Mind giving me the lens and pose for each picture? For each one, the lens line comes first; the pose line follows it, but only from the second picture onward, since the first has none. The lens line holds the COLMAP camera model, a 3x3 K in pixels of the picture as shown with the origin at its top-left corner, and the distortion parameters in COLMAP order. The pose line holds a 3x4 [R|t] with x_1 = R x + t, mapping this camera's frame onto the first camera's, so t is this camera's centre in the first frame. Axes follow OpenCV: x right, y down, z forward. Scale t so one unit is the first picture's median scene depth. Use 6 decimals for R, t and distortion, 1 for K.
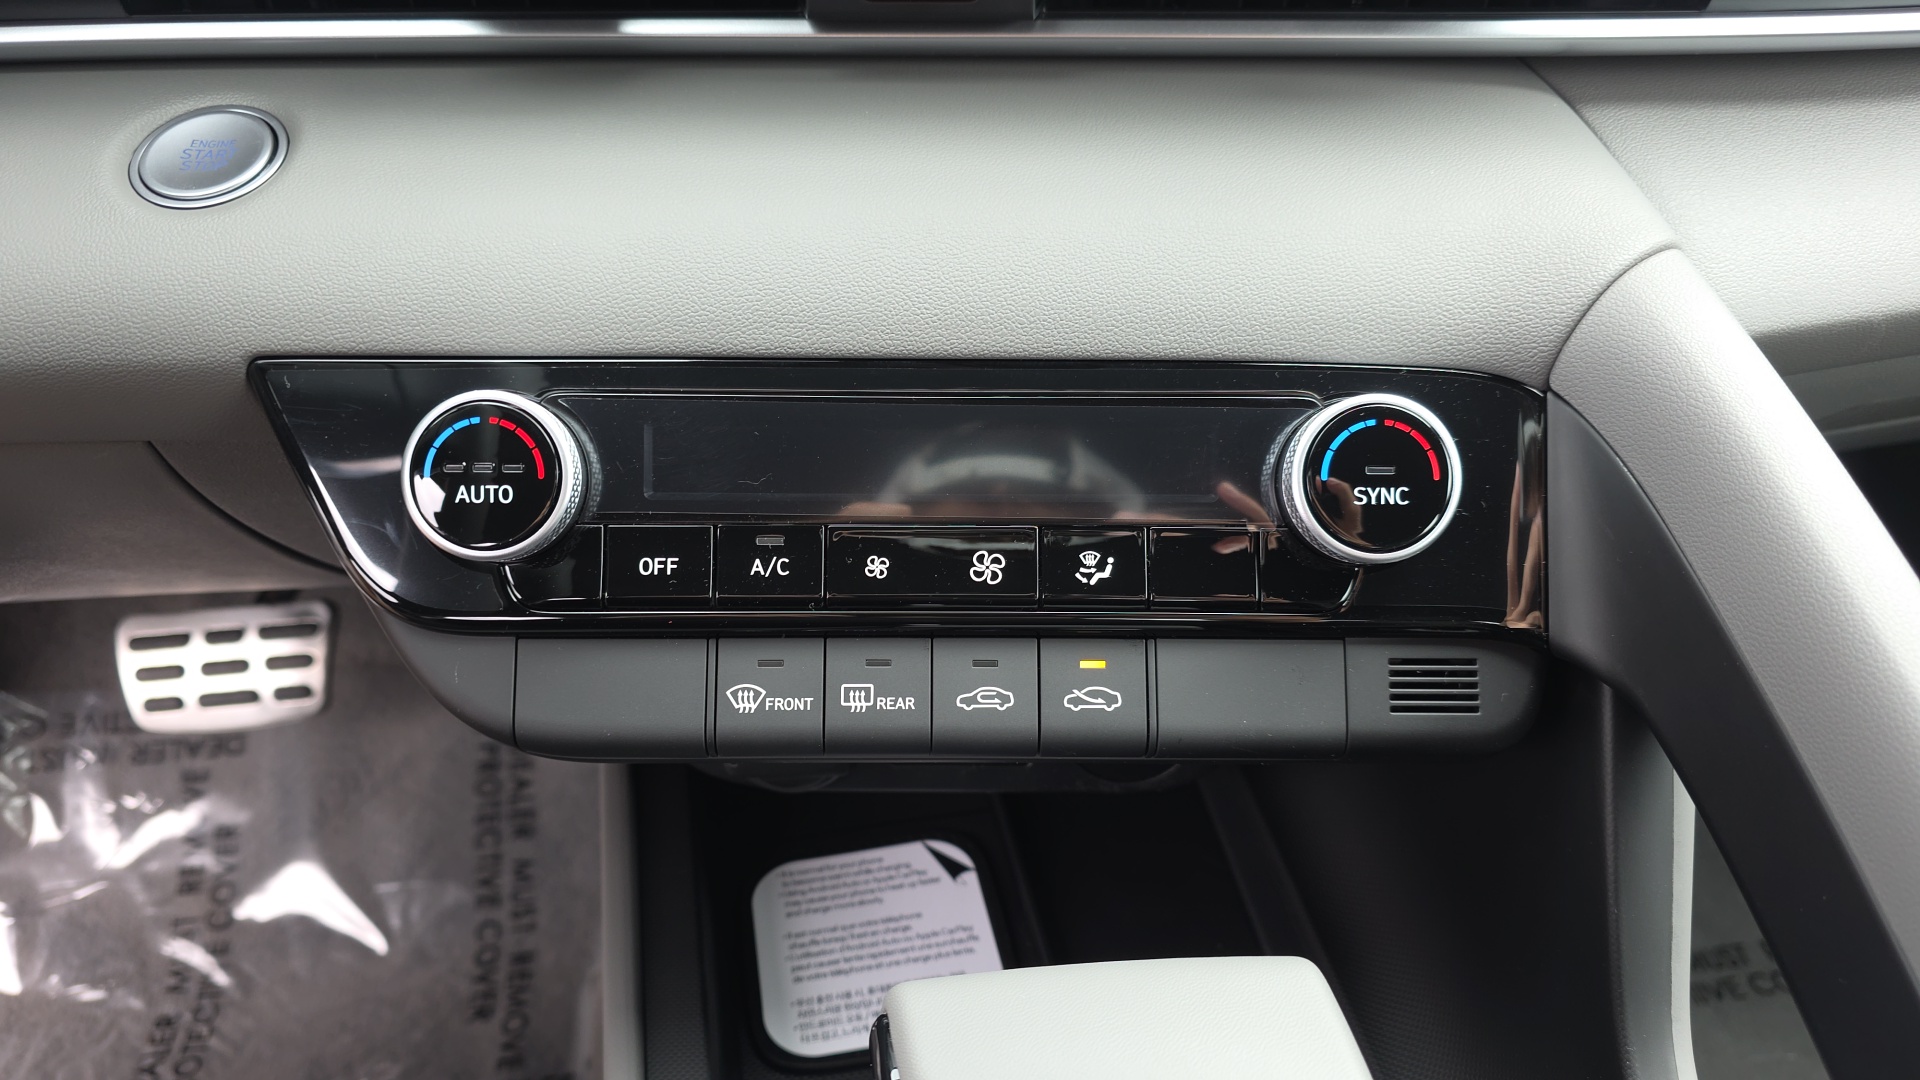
lens RADIAL K [[1295.6, 0, 932.9], [0, 1295.6, 537.2], [0, 0, 1]] dist [0.062443, -0.069969]
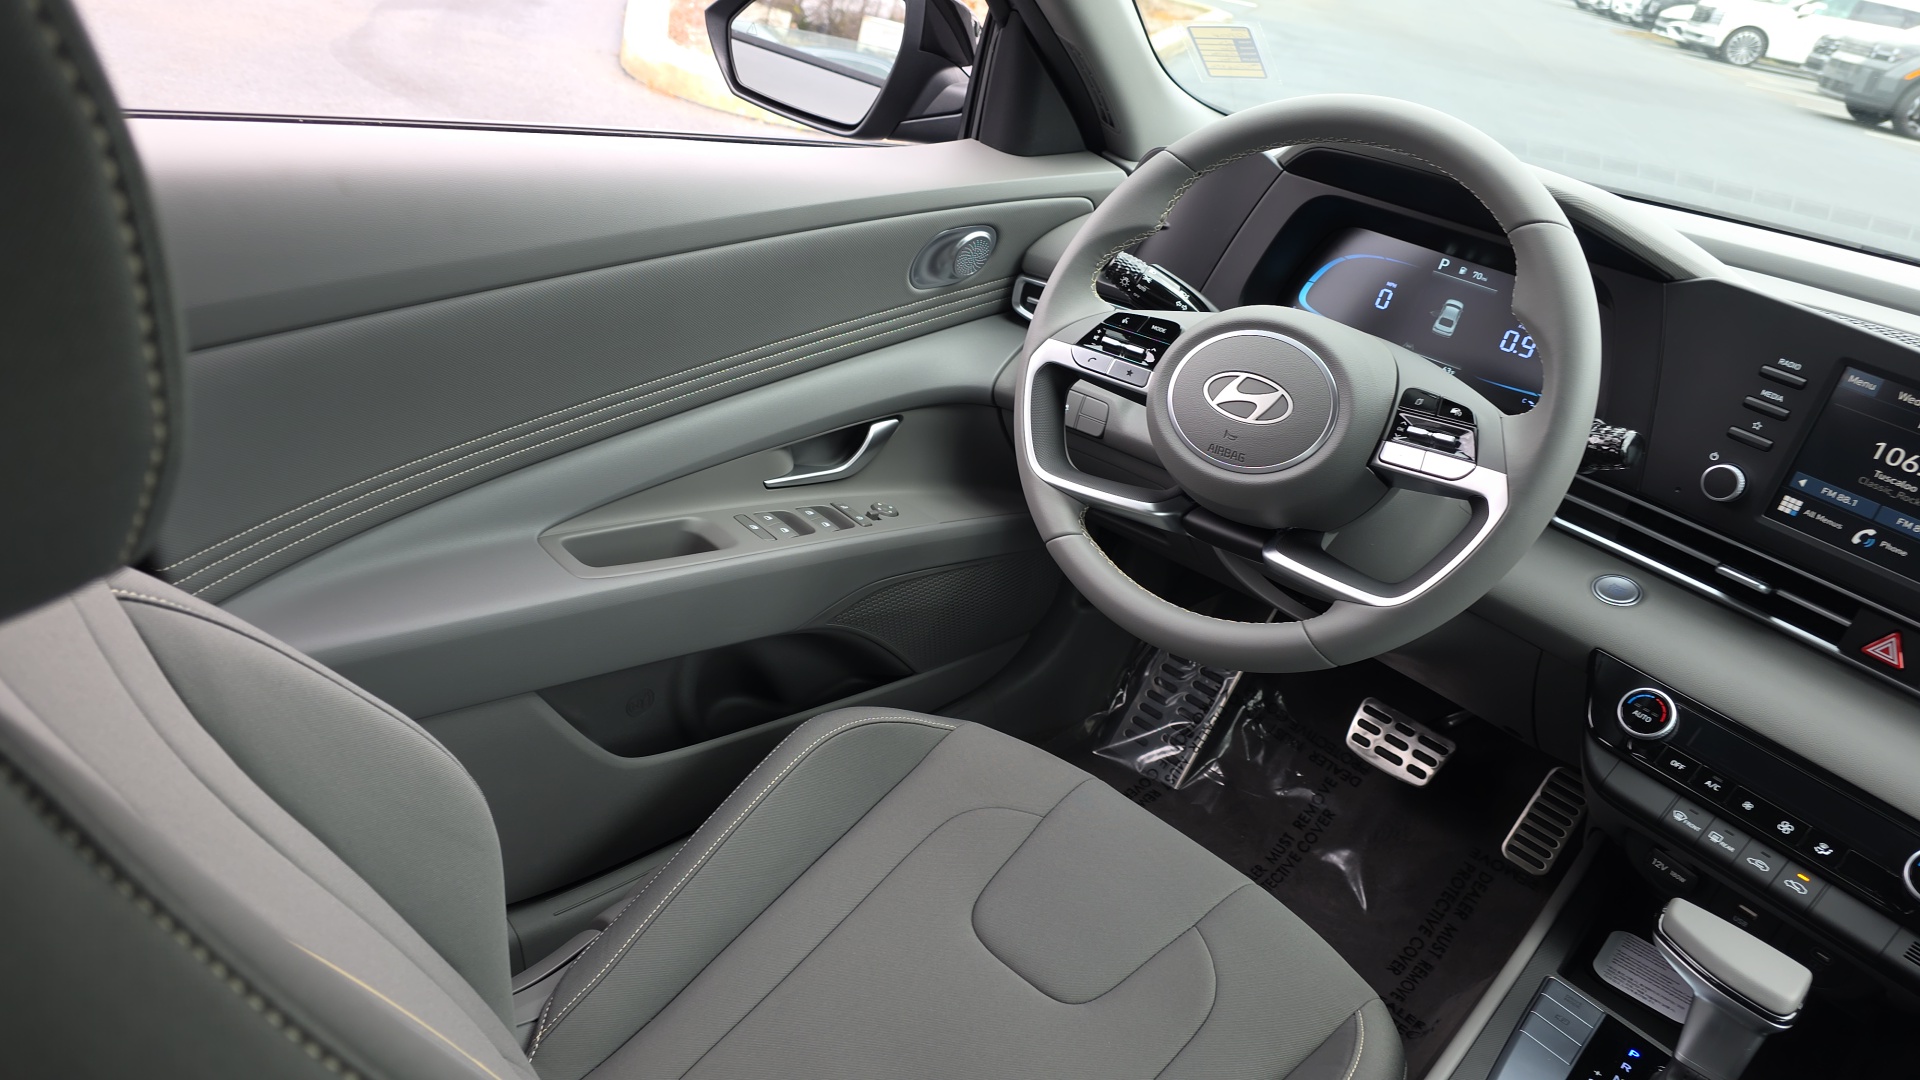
lens RADIAL K [[1295.6, 0, 933.6], [0, 1295.6, 560.1], [0, 0, 1]] dist [0.062443, -0.069969]
pose [[0.603803, 0.455890, -0.653901, 0.541460], [-0.581147, 0.813232, 0.030351, 0.557117], [0.545610, 0.361687, 0.755971, -2.511175]]
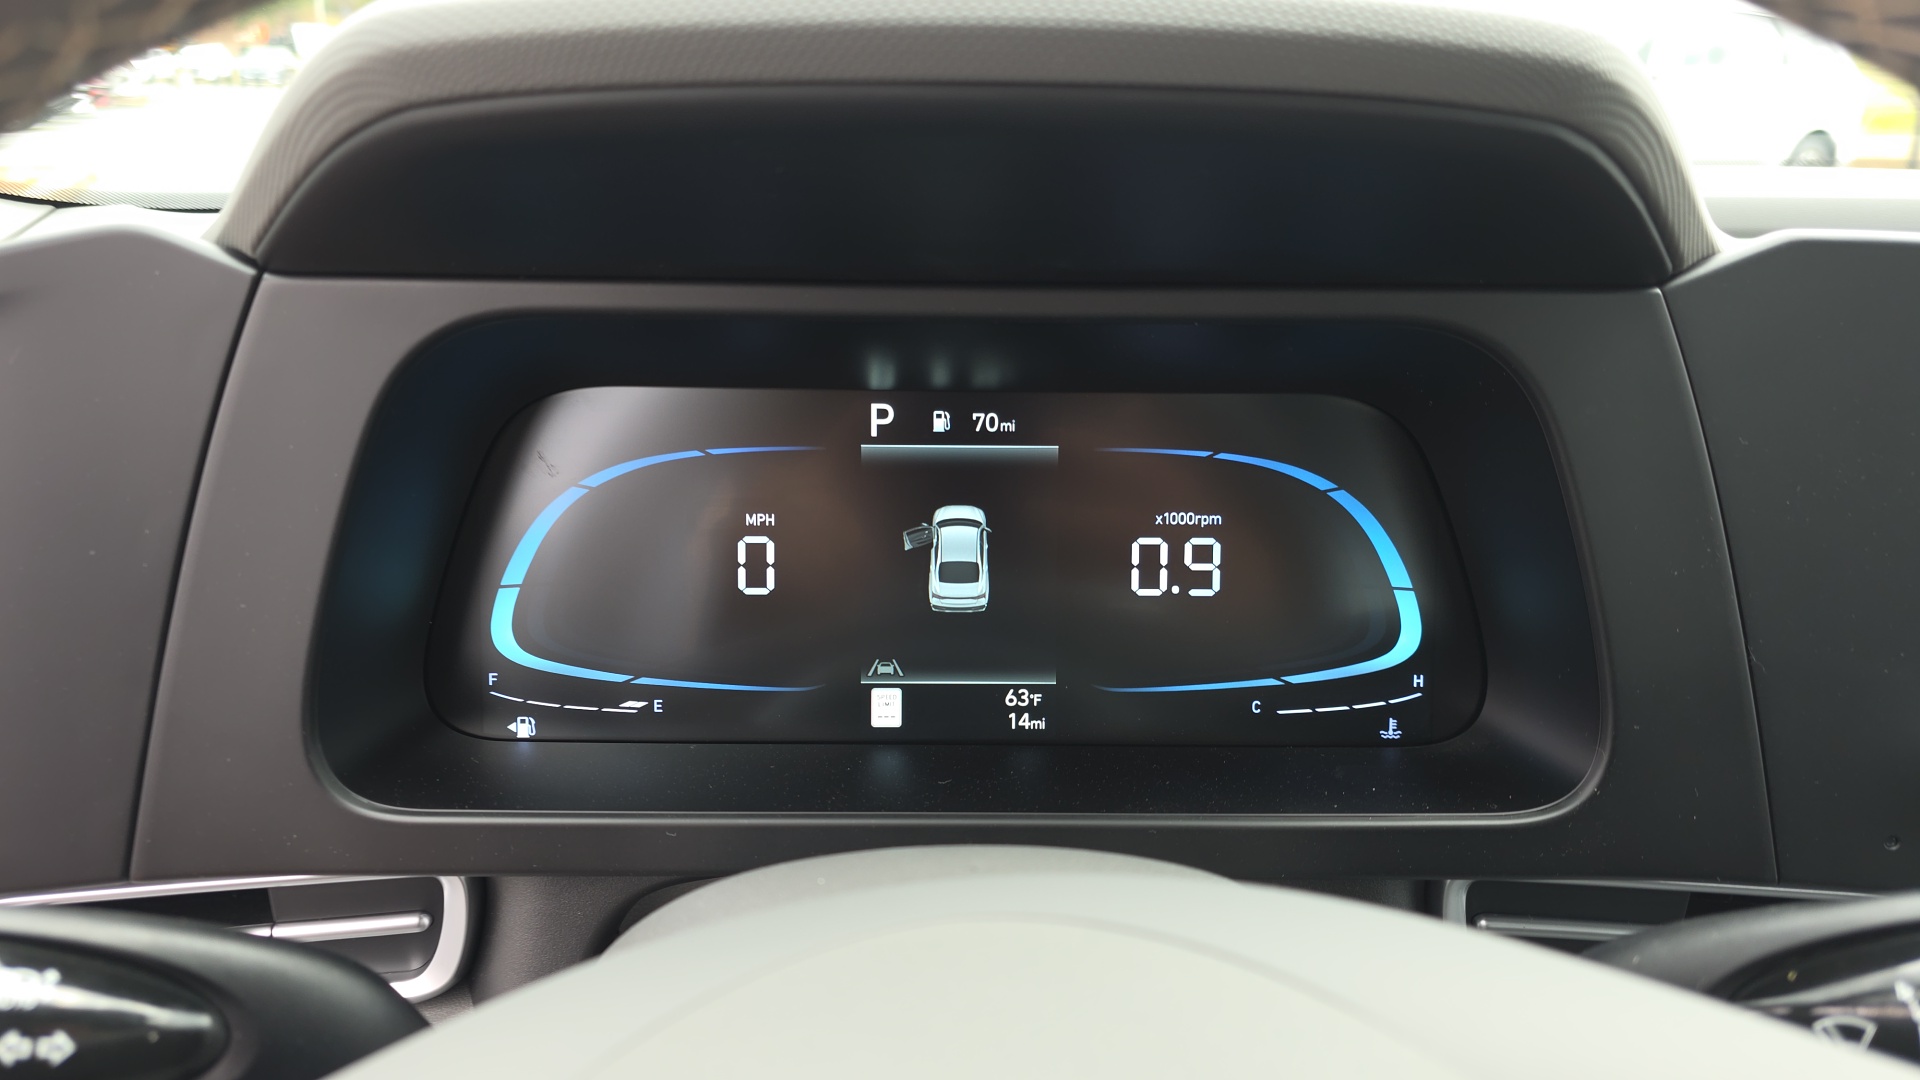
lens RADIAL K [[1295.6, 0, 970.2], [0, 1295.6, 536.8], [0, 0, 1]] dist [0.062443, -0.069969]
pose [[0.990018, 0.054060, -0.130158, -1.176663], [-0.089217, 0.955308, -0.281828, -0.425276], [0.109106, 0.290628, 0.950595, -0.308162]]
